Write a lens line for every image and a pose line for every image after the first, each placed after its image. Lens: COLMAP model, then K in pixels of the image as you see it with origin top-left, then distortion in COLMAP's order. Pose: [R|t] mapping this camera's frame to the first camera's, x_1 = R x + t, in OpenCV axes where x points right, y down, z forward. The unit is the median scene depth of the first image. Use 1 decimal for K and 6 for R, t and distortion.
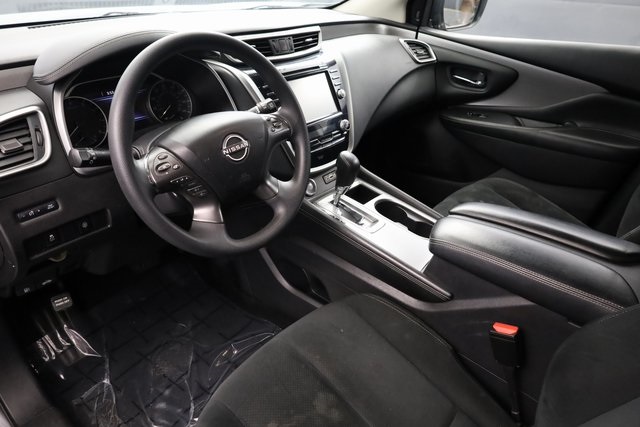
lens RADIAL K [[436.1, 0, 320.0], [0, 436.1, 213.5], [0, 0, 1]] dist [-0.003714, 0.001449]
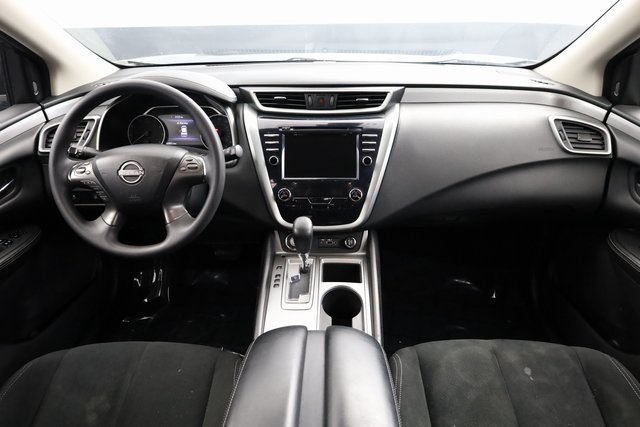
lens RADIAL K [[436.1, 0, 320.0], [0, 436.1, 213.5], [0, 0, 1]] dist [-0.003714, 0.001449]
pose [[0.628755, 0.314756, -0.711053, 0.682997], [-0.367241, 0.926210, 0.085262, -0.222117], [0.685421, 0.207519, 0.697950, 0.337776]]
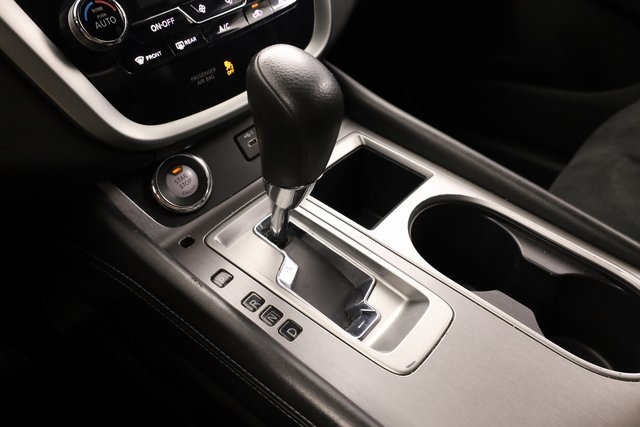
lens RADIAL K [[527.9, 0, 320.0], [0, 527.9, 213.5], [0, 0, 1]] dist [0.003013, 0.005829]
pose [[0.996860, -0.073448, -0.029597, 0.075083], [0.077238, 0.984267, 0.158910, -0.089367], [0.017460, -0.160697, 0.986849, 0.644025]]
